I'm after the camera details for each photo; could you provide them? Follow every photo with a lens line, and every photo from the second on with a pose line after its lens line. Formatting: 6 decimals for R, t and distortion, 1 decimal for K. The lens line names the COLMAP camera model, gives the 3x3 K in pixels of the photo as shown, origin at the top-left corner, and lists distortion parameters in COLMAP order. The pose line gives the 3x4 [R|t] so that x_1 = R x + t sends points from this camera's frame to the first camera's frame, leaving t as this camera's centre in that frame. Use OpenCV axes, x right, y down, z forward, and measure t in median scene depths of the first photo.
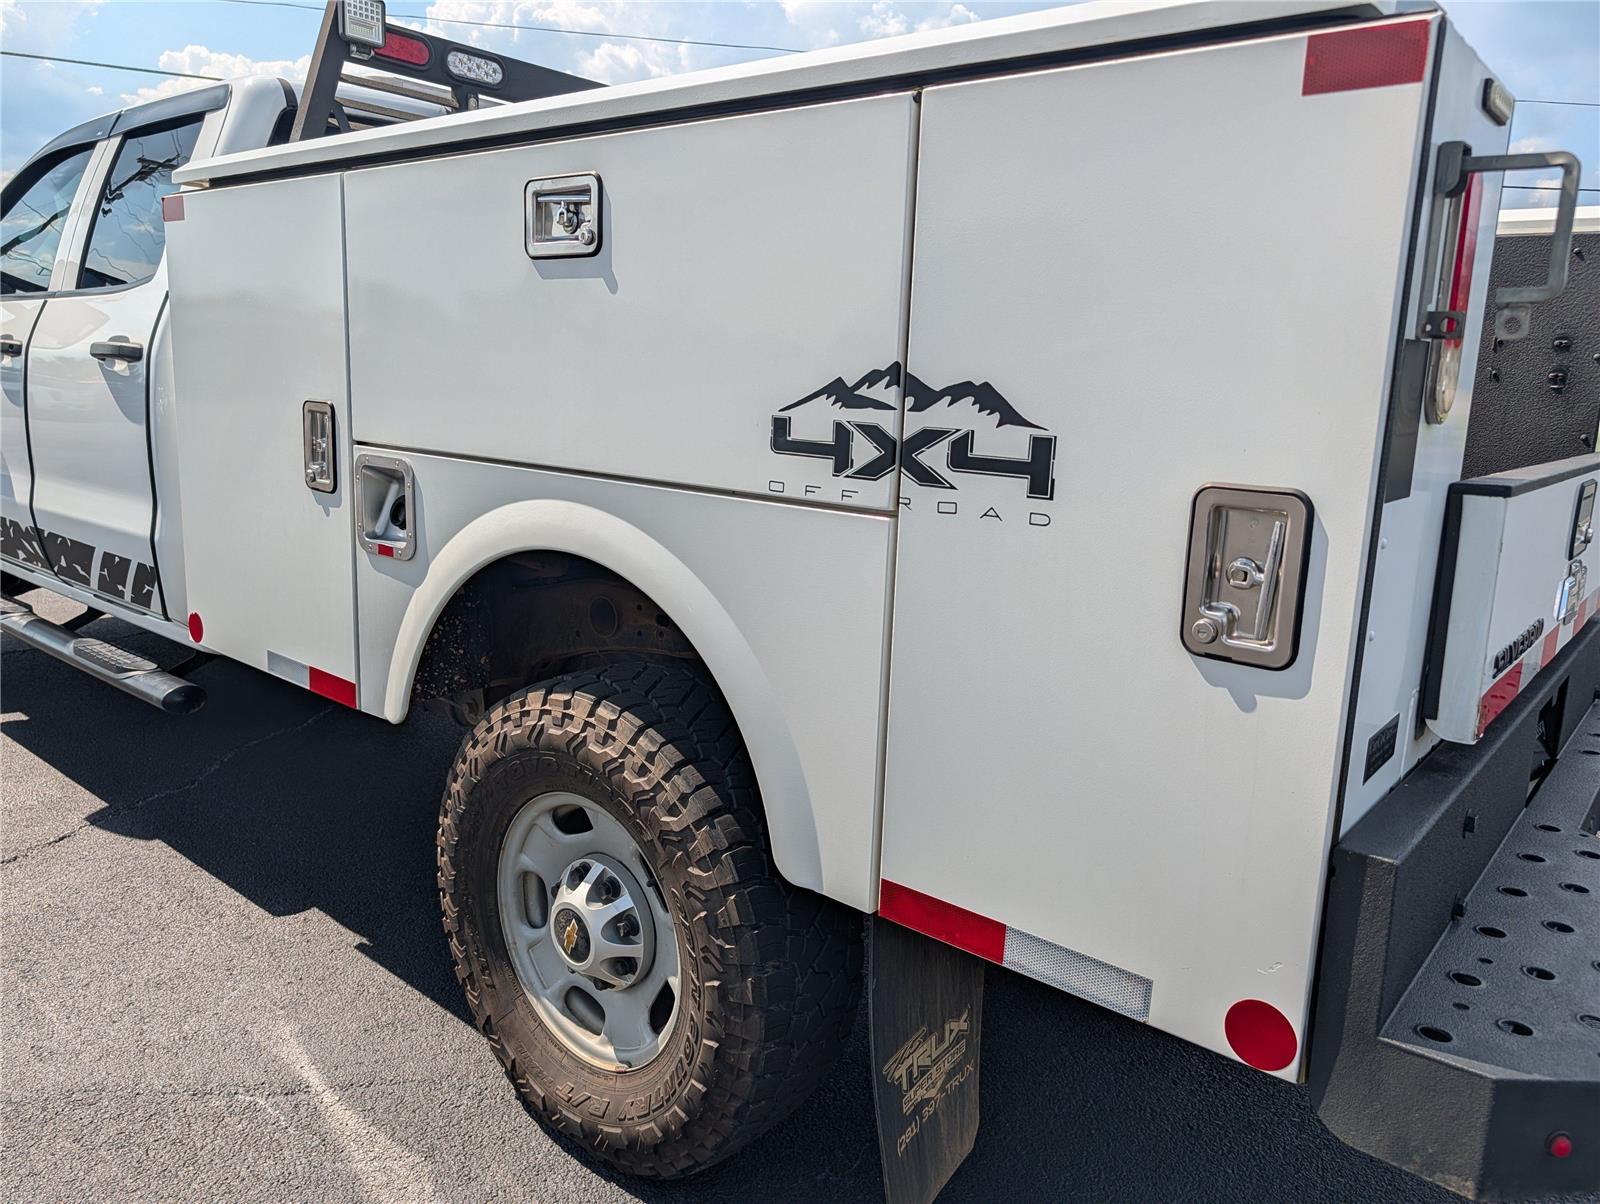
lens RADIAL K [[1153.6, 0, 805.1], [0, 1153.6, 582.6], [0, 0, 1]] dist [0.024944, -0.004903]
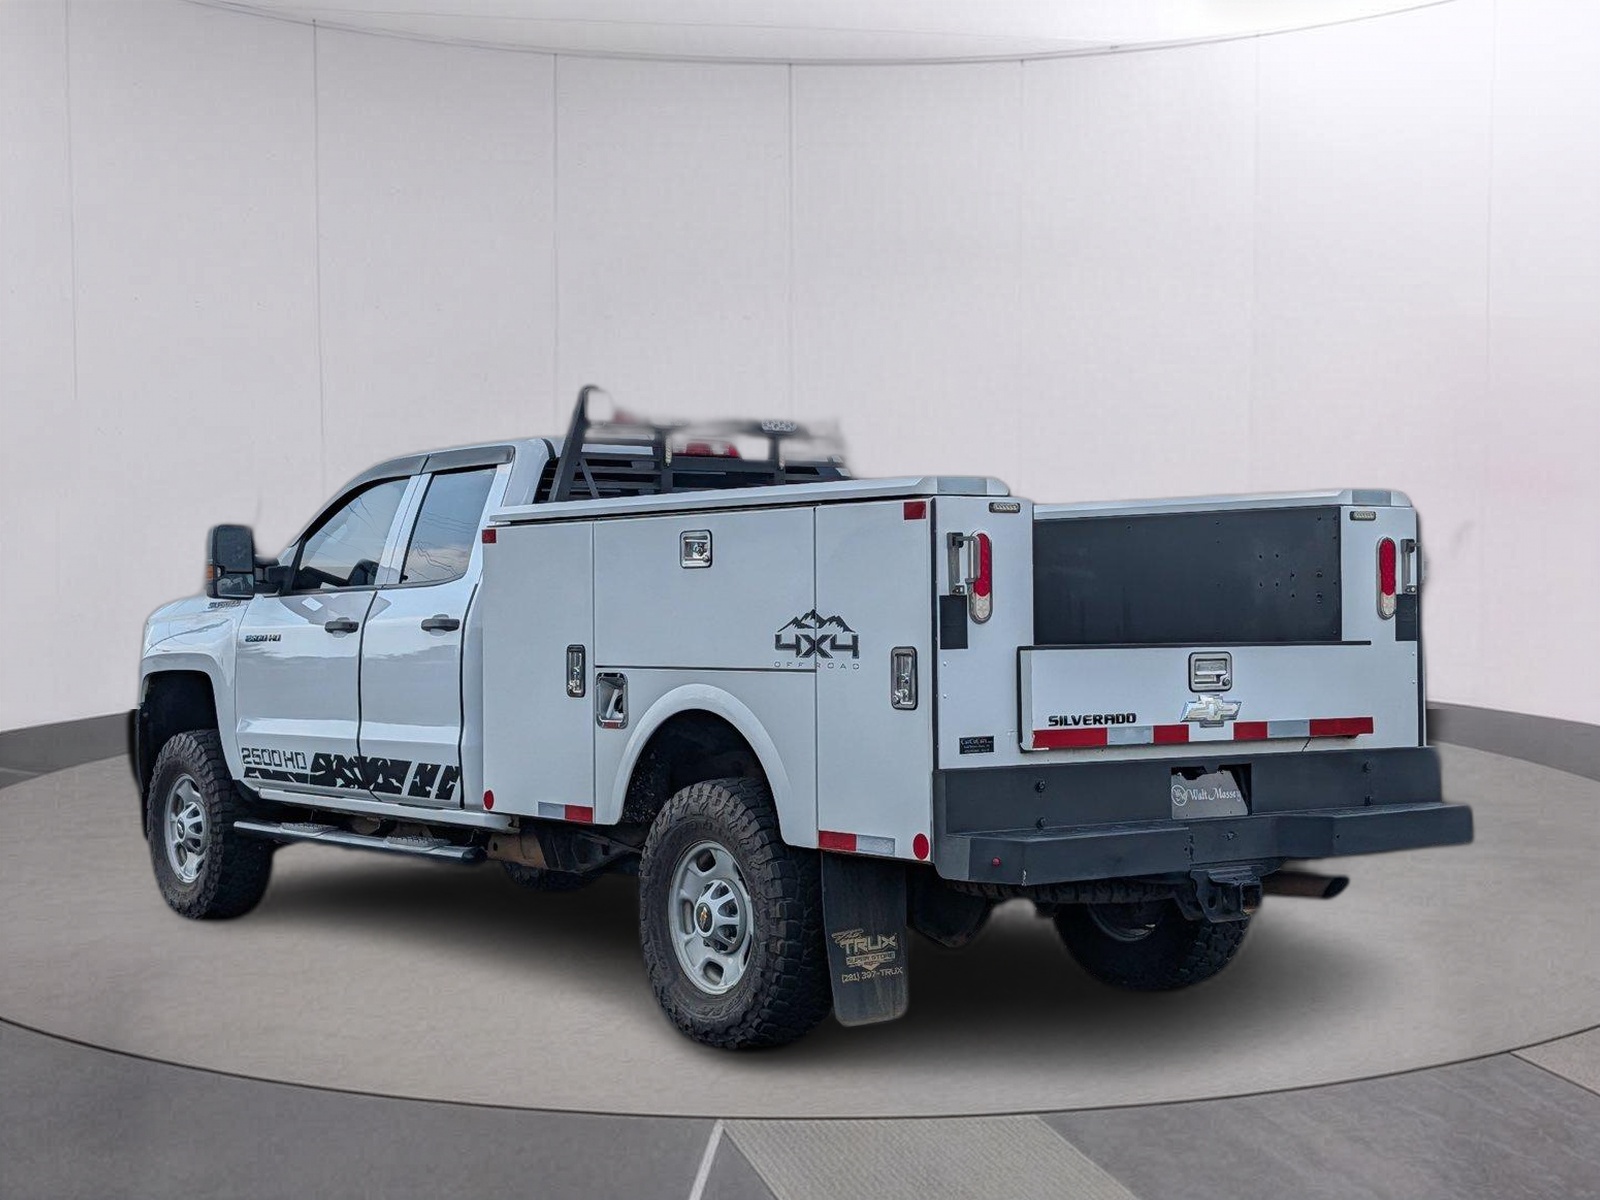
lens RADIAL K [[2497.3, 0, 820.5], [0, 2497.3, 593.5], [0, 0, 1]] dist [0.169438, -0.073982]
pose [[0.969841, -0.046544, -0.239254, 1.051477], [-0.001144, 0.980718, -0.195426, 0.628540], [0.243737, 0.189805, 0.951087, -3.131812]]
